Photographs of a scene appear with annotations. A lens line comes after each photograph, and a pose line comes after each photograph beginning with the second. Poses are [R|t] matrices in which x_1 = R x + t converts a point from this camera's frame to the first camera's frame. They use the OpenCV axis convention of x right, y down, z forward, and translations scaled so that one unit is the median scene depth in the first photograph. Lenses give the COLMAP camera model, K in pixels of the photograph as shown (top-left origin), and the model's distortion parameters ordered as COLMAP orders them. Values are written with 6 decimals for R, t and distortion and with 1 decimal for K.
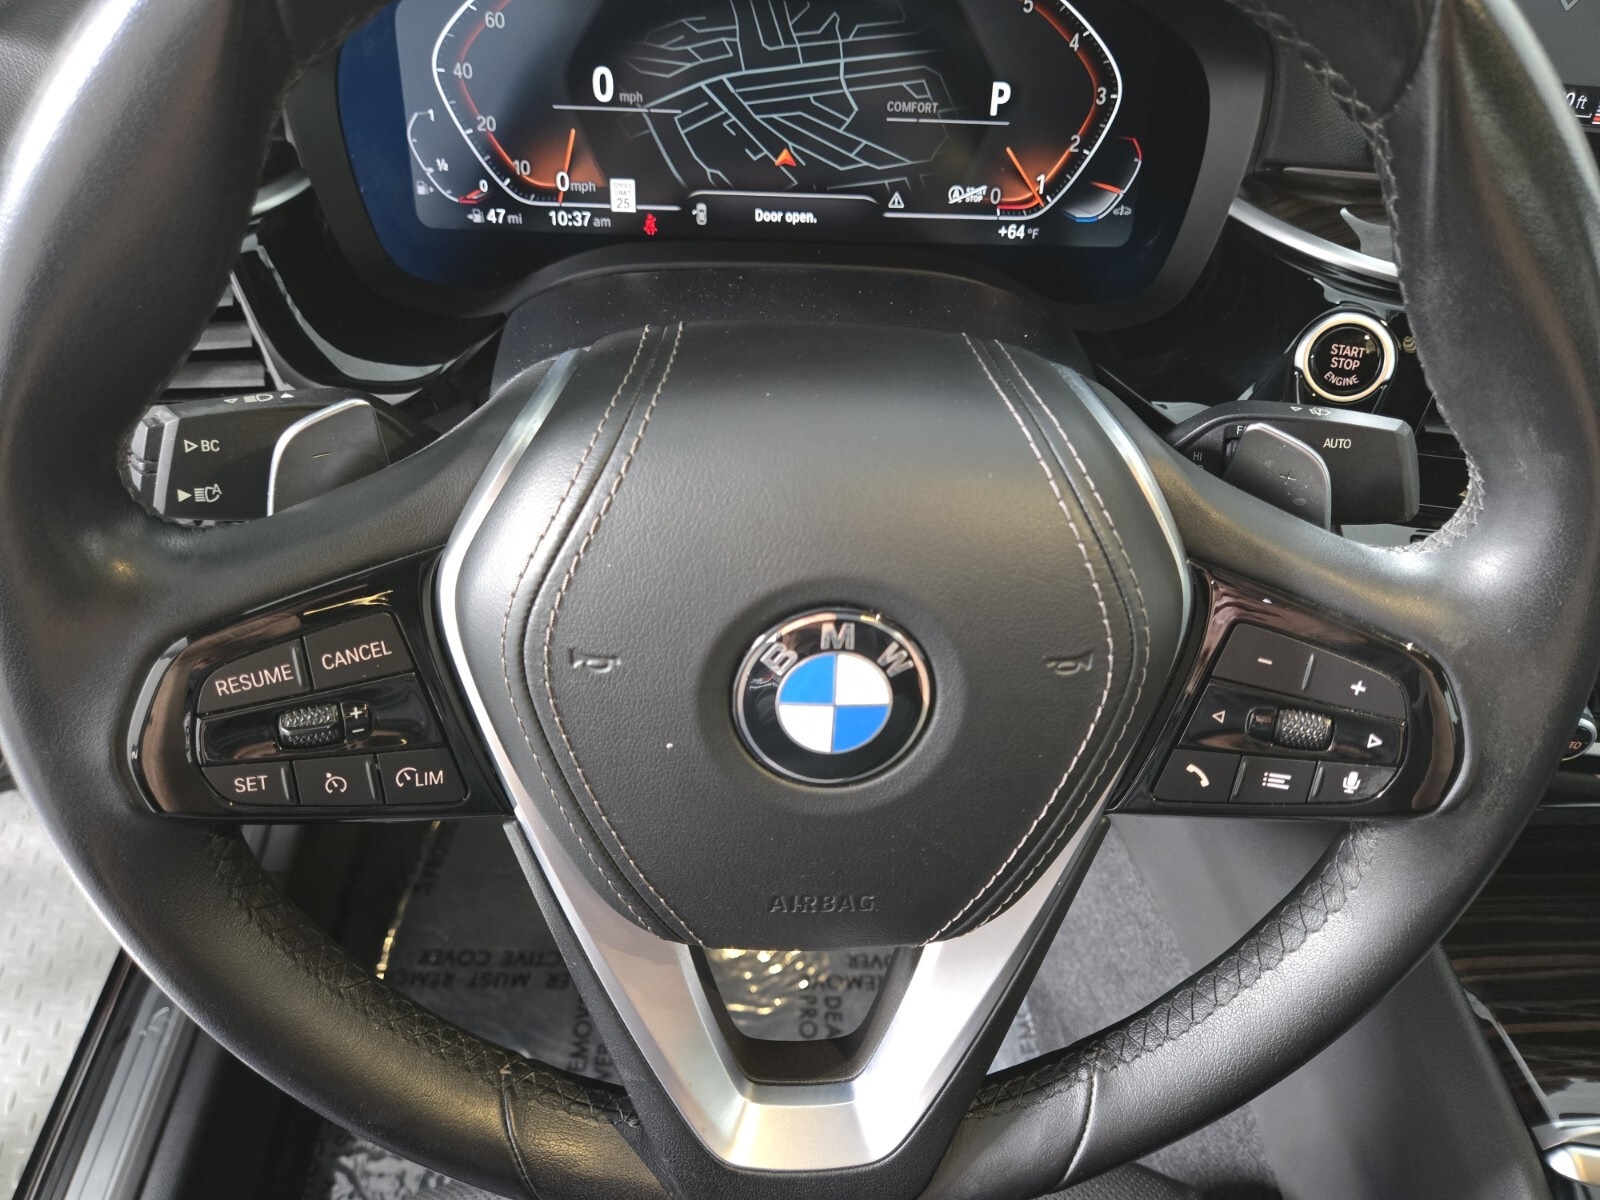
lens RADIAL K [[1099.4, 0, 800.0], [0, 1099.4, 600.0], [0, 0, 1]] dist [0.050889, -0.069385]
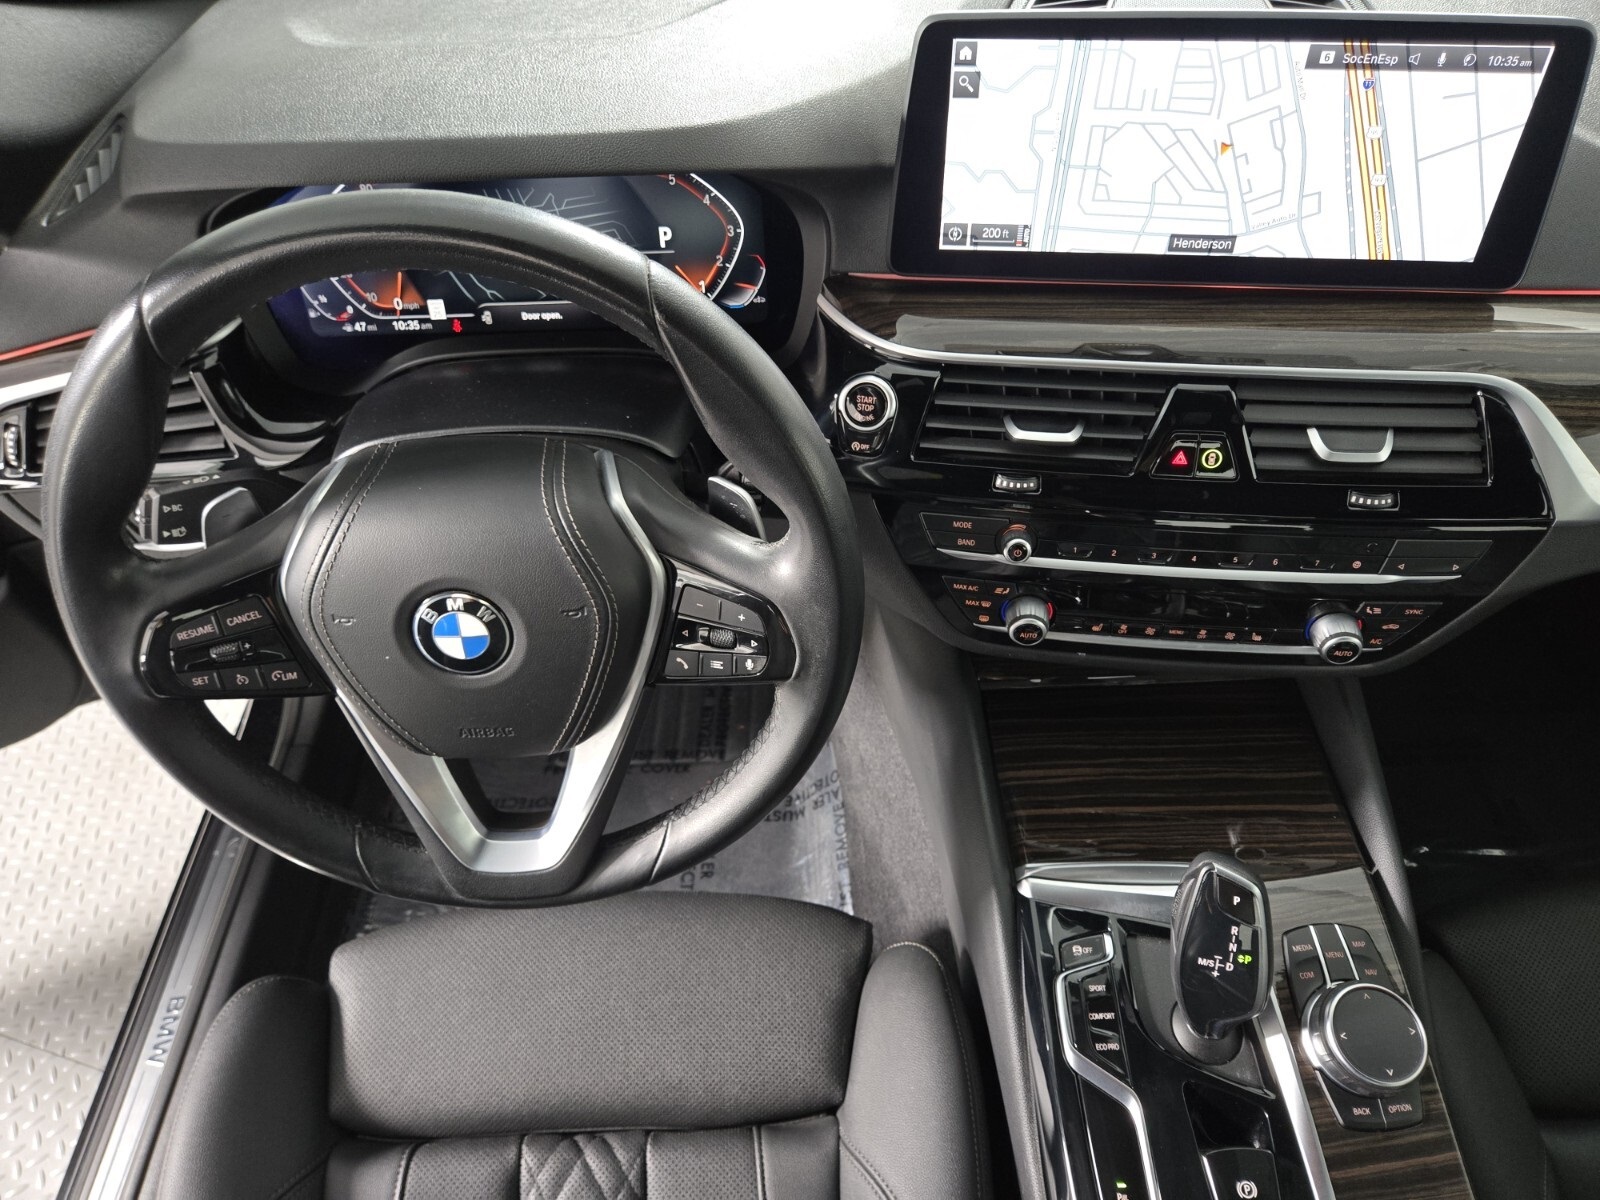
lens RADIAL K [[1087.3, 0, 800.0], [0, 1087.3, 600.0], [0, 0, 1]] dist [0.058162, -0.052979]
pose [[0.996583, -0.032601, -0.075895, 0.482201], [0.039943, 0.994451, 0.097325, -0.086966], [0.072300, -0.100024, 0.992355, -0.586187]]
